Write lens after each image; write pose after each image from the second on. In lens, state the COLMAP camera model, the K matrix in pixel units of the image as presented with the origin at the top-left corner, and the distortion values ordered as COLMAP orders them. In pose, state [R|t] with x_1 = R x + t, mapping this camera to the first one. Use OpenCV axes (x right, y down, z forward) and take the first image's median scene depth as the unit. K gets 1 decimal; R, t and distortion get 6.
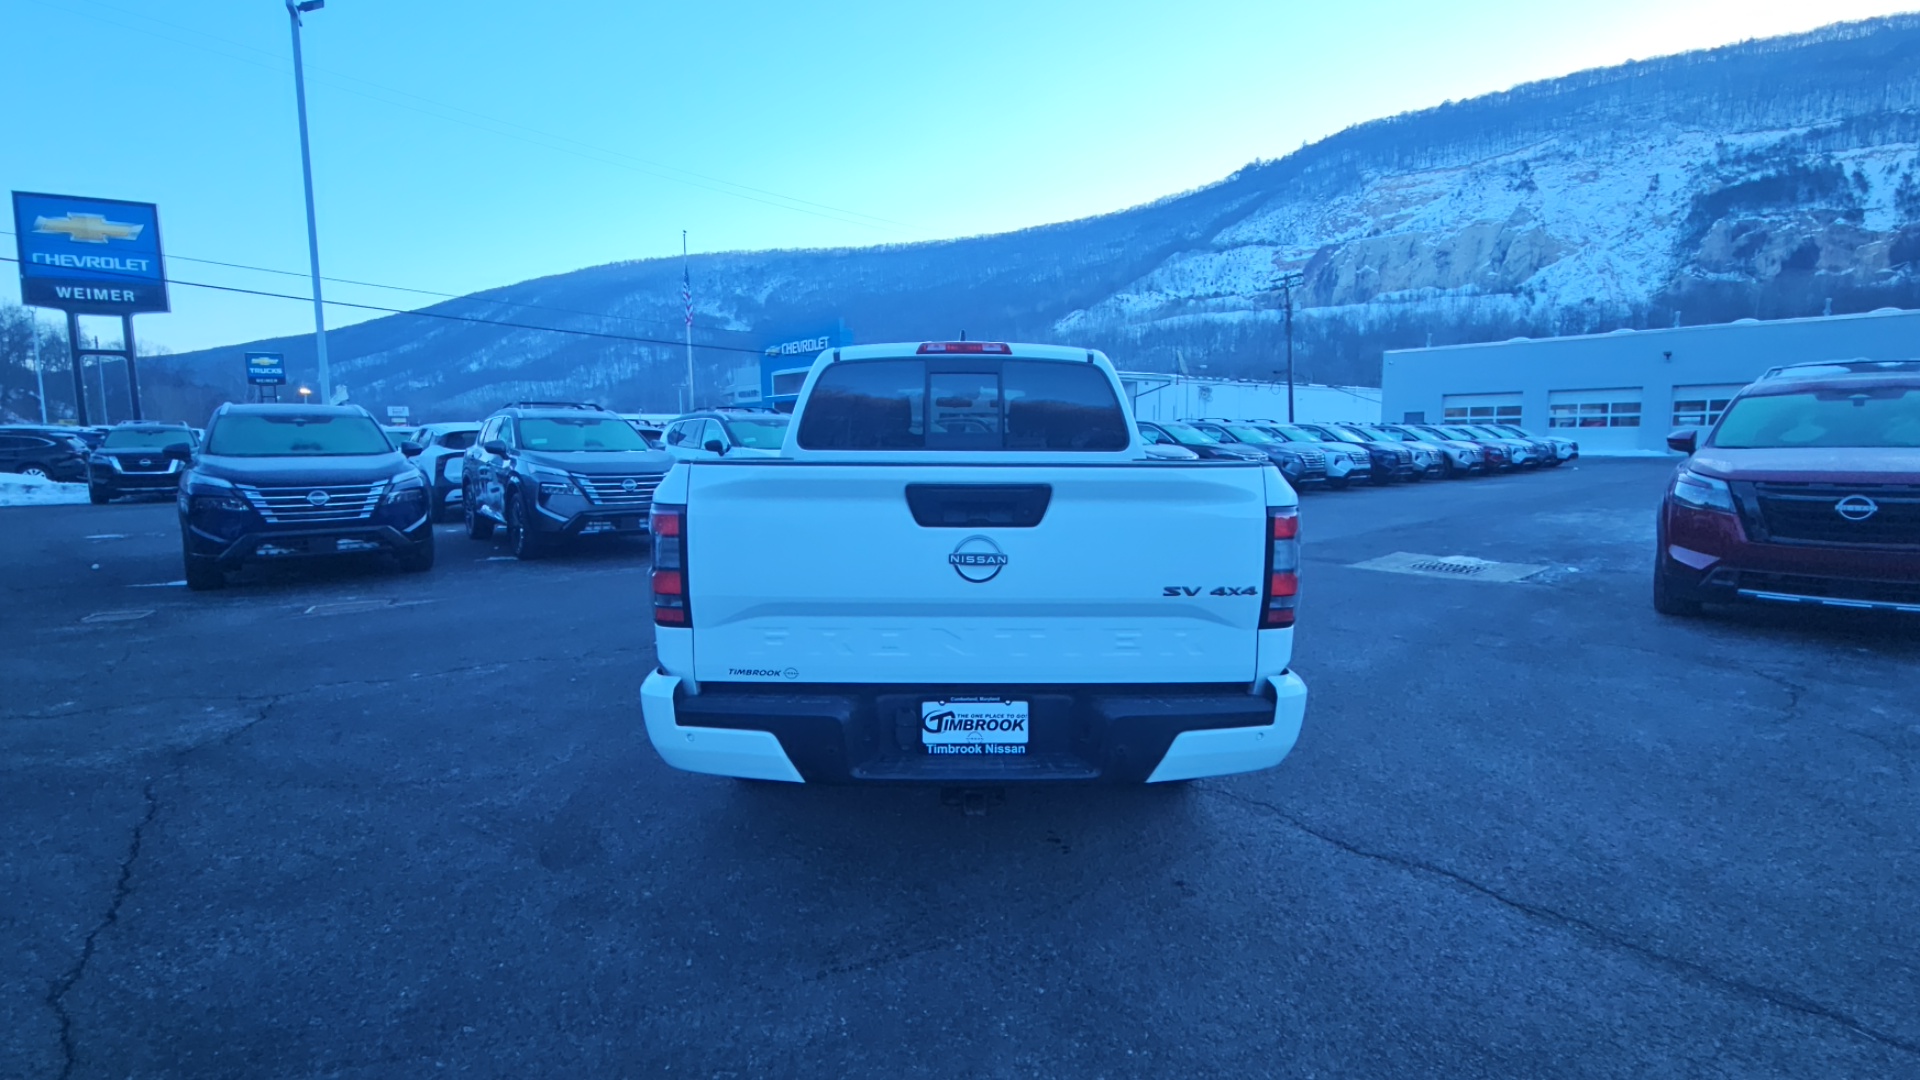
lens RADIAL K [[854.4, 0, 960.0], [0, 854.4, 540.0], [0, 0, 1]] dist [0.015650, -0.009192]
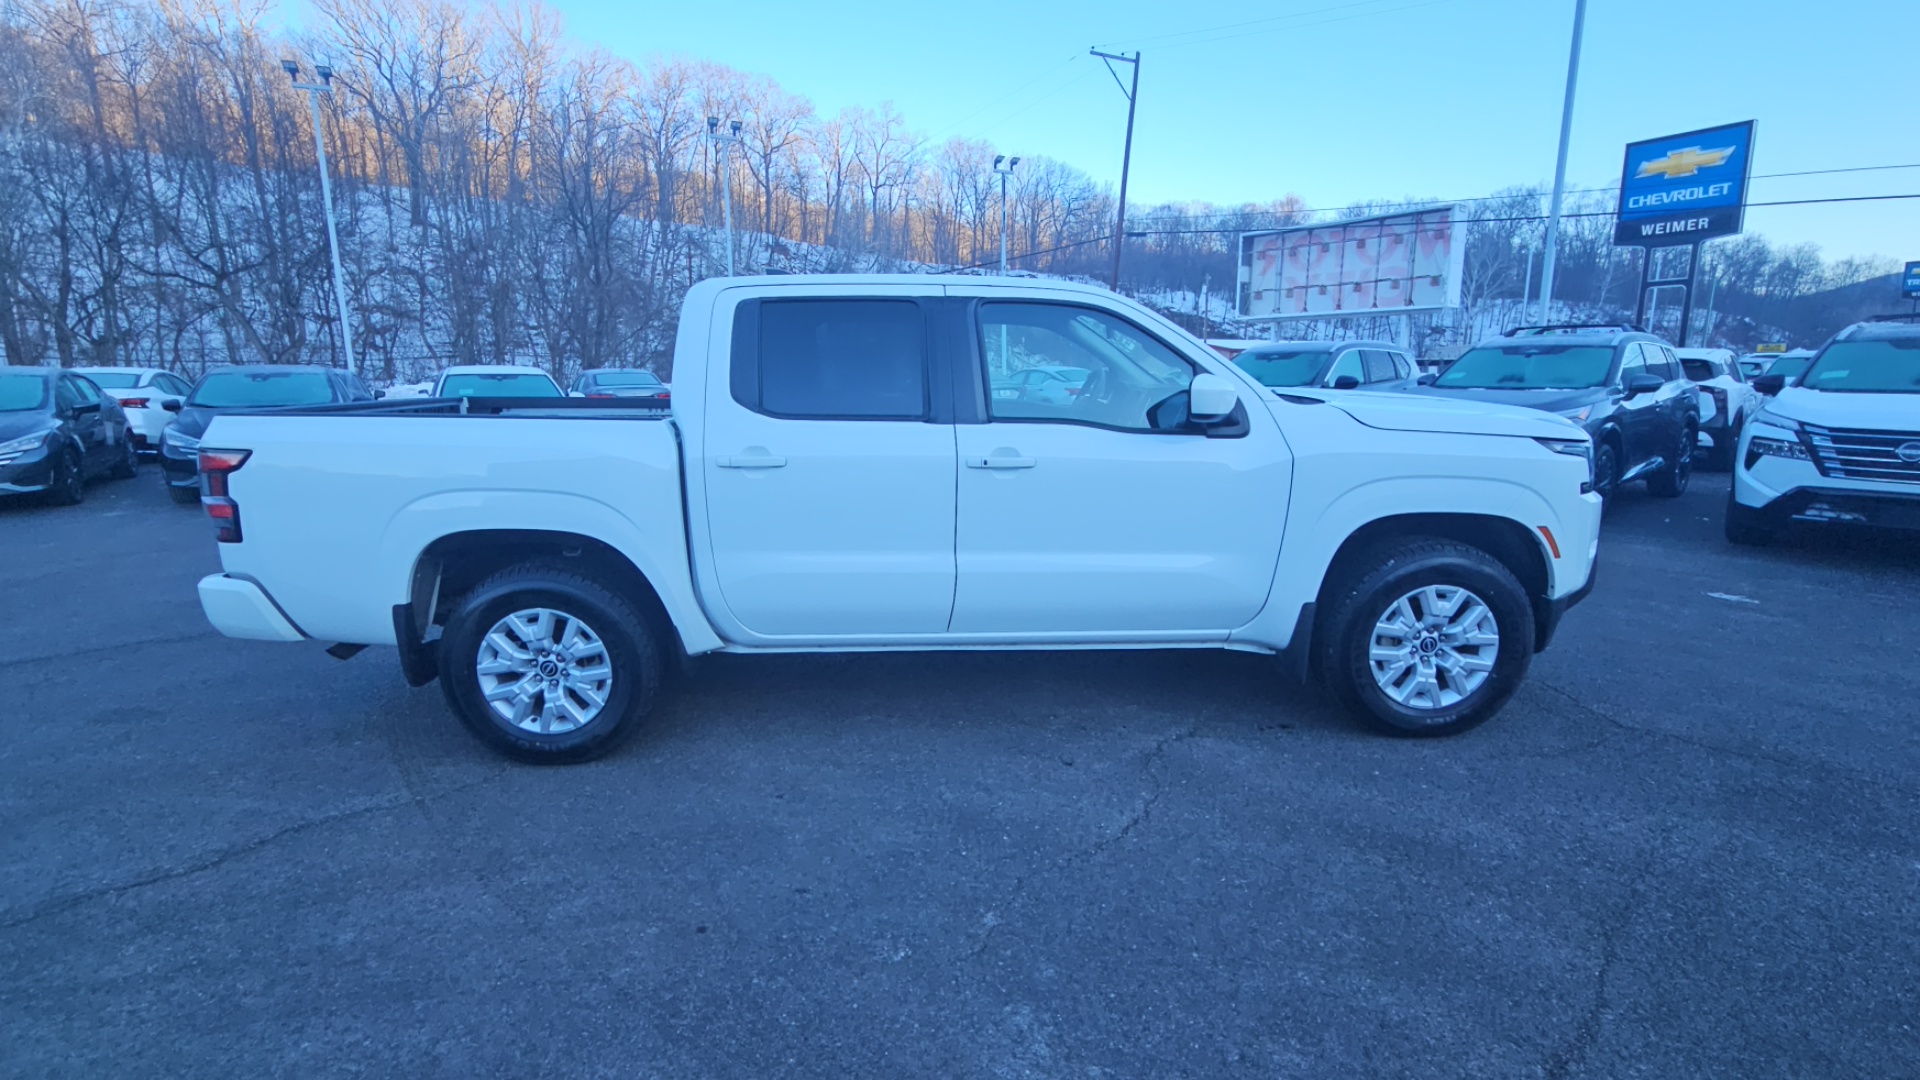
lens RADIAL K [[899.3, 0, 960.0], [0, 899.3, 540.0], [0, 0, 1]] dist [-0.010118, -0.012060]
pose [[-0.004769, 0.187030, -0.982343, 0.126622], [-0.110967, 0.976188, 0.186397, -0.017819], [0.993813, 0.109897, 0.016099, 0.158533]]
